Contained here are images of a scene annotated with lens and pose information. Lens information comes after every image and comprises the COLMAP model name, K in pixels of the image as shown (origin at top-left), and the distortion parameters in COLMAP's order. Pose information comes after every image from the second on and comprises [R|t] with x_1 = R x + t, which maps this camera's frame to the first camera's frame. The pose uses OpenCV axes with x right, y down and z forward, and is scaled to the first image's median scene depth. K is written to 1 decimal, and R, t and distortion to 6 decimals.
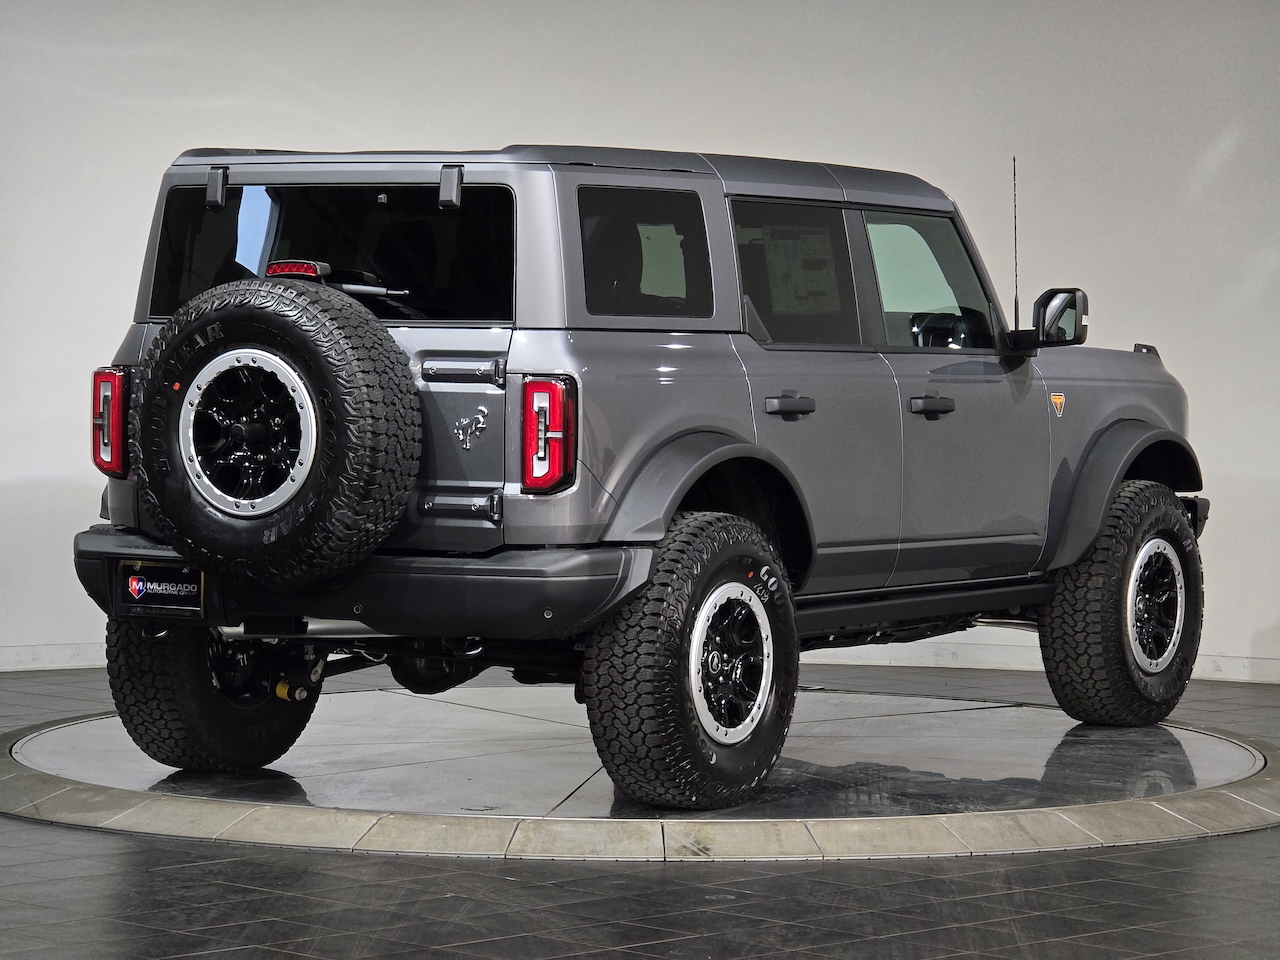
lens RADIAL K [[4091.3, 0, 638.6], [0, 4091.3, 484.3], [0, 0, 1]] dist [0.188692, 0.000000]
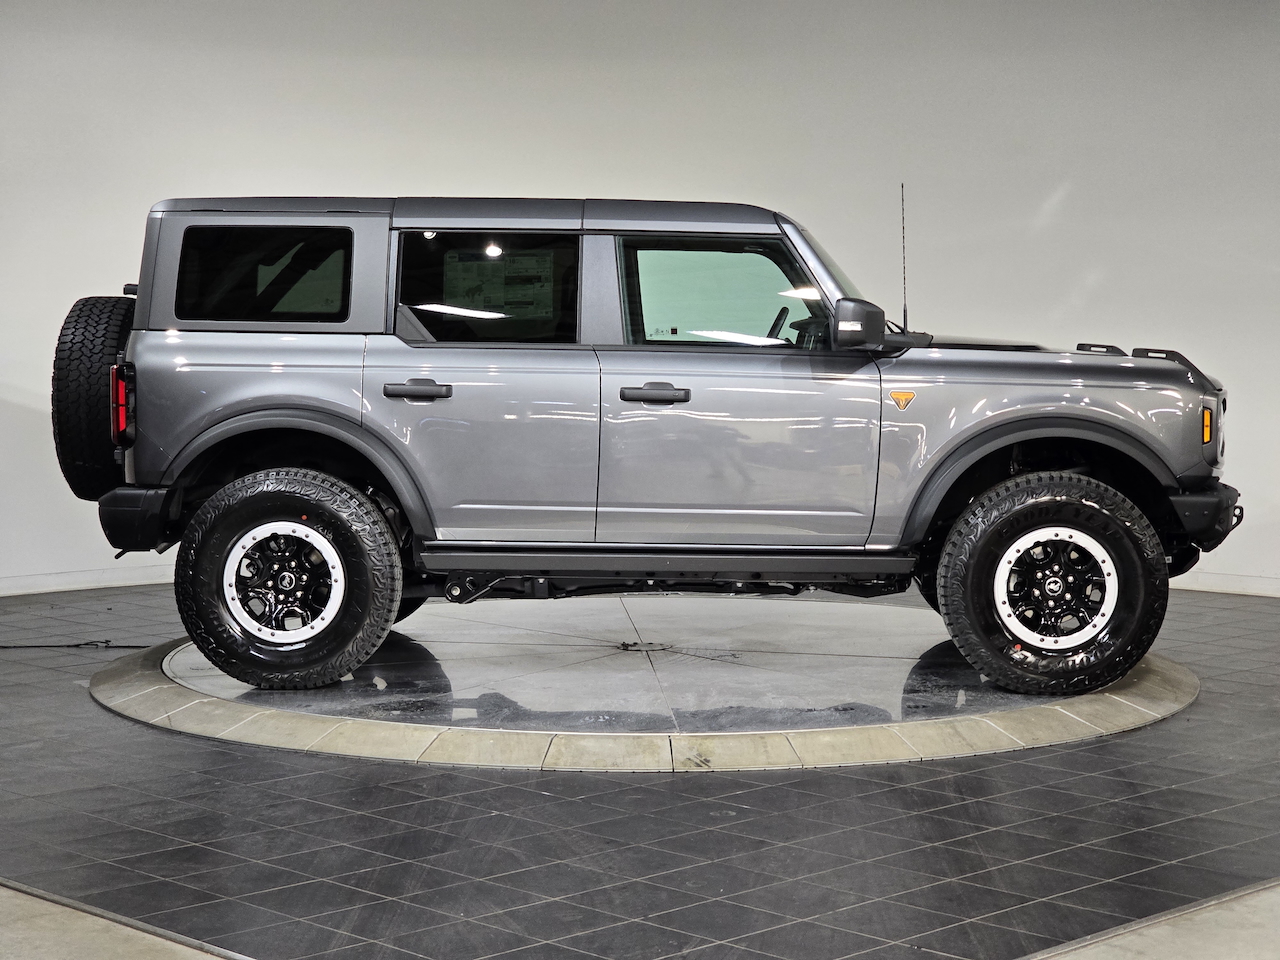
lens RADIAL K [[2560.5, 0, 642.8], [0, 2560.5, 478.3], [0, 0, 1]] dist [-0.026510, 0.000000]
pose [[0.999957, -0.007815, 0.004984, -0.007026], [0.007713, 0.999767, 0.020145, -0.012794], [-0.005141, -0.020105, 0.999785, 0.297470]]
